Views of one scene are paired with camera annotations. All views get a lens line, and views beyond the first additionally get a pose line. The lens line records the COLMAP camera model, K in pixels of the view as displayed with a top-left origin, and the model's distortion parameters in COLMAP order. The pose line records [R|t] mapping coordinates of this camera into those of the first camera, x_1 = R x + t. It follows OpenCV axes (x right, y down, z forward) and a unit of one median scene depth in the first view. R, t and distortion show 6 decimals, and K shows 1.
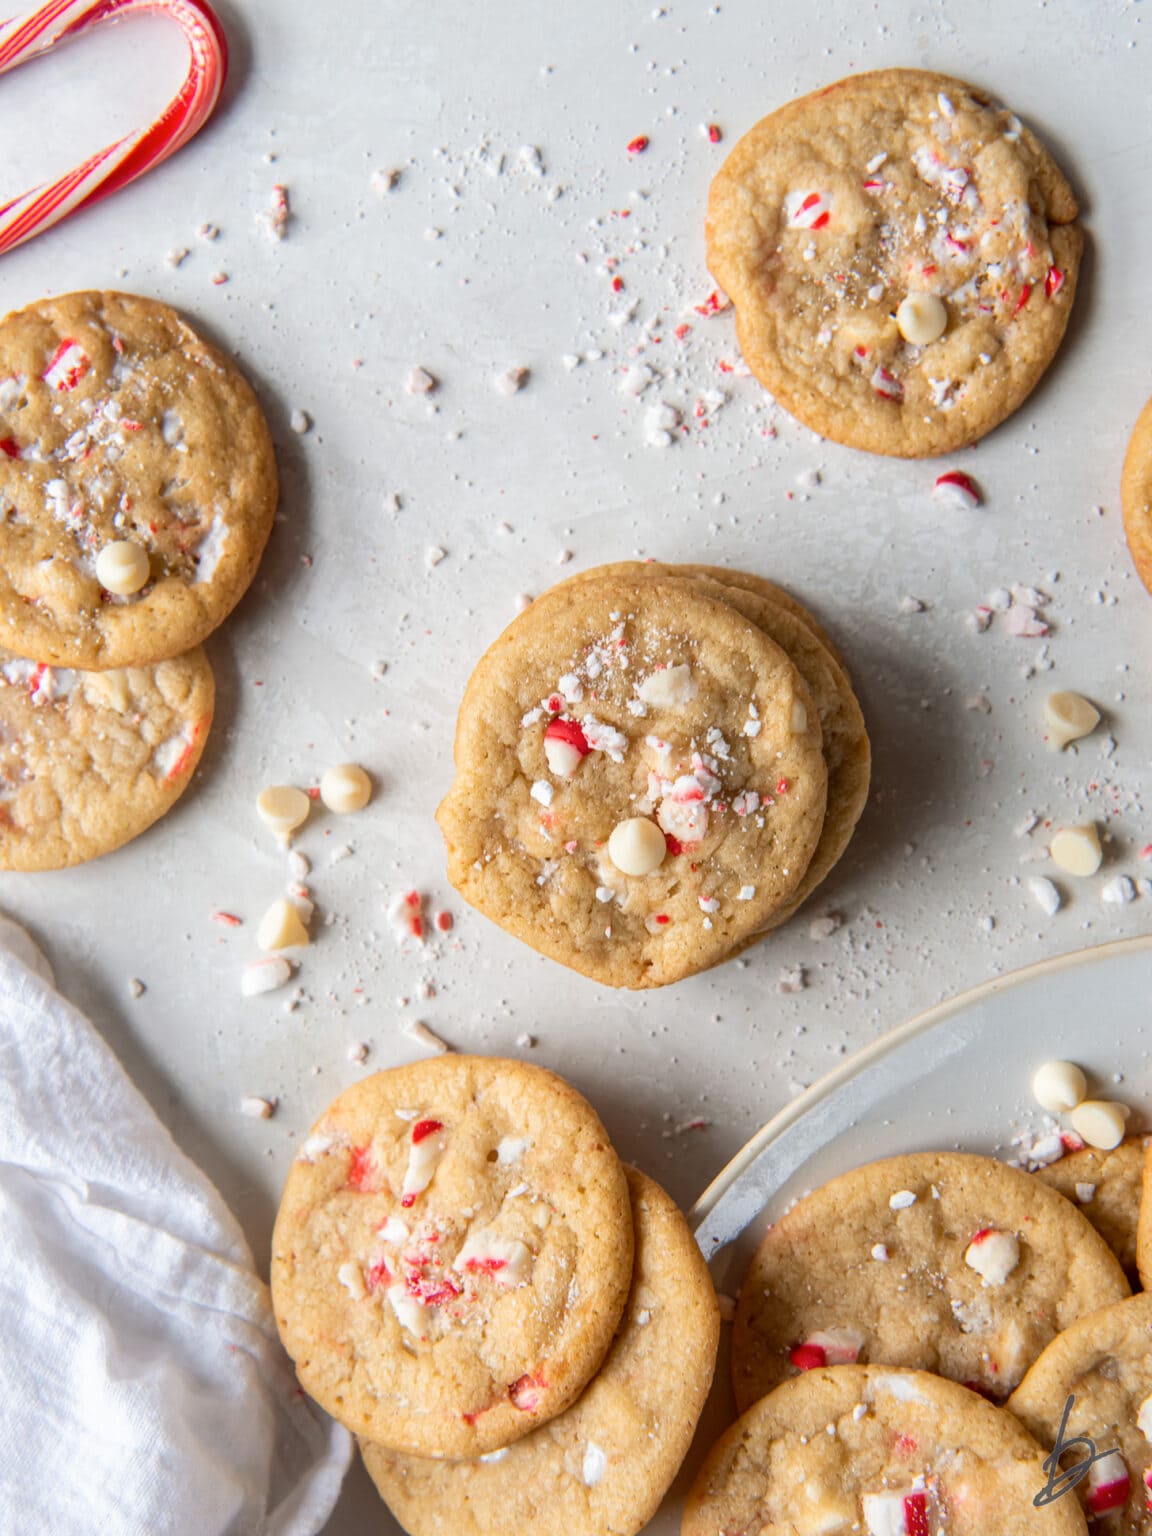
lens RADIAL K [[4054.2, 0, 576.0], [0, 4054.2, 768.0], [0, 0, 1]] dist [0.016217, 0.544362]
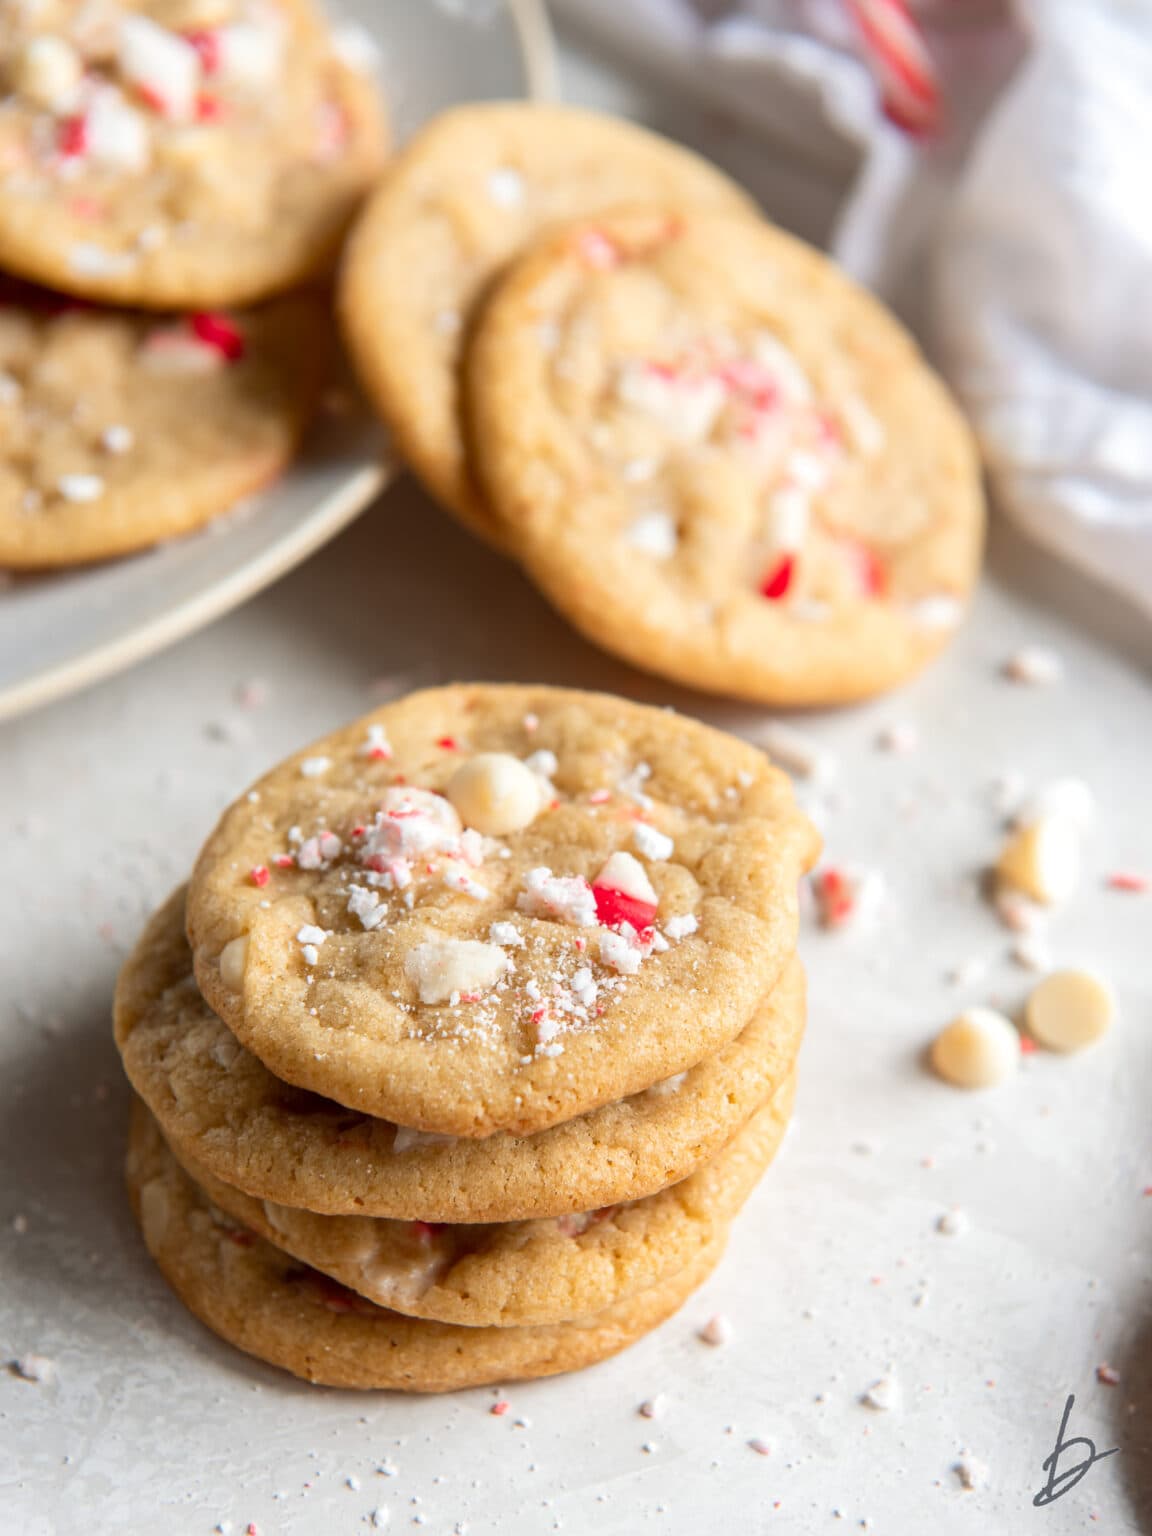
lens RADIAL K [[4054.2, 0, 576.0], [0, 4054.2, 768.0], [0, 0, 1]] dist [0.016217, 0.544362]
pose [[-0.997365, 0.049040, -0.053462, 0.035378], [-0.071744, -0.557351, 0.827171, -0.492060], [0.010767, 0.828827, 0.559401, 0.646552]]
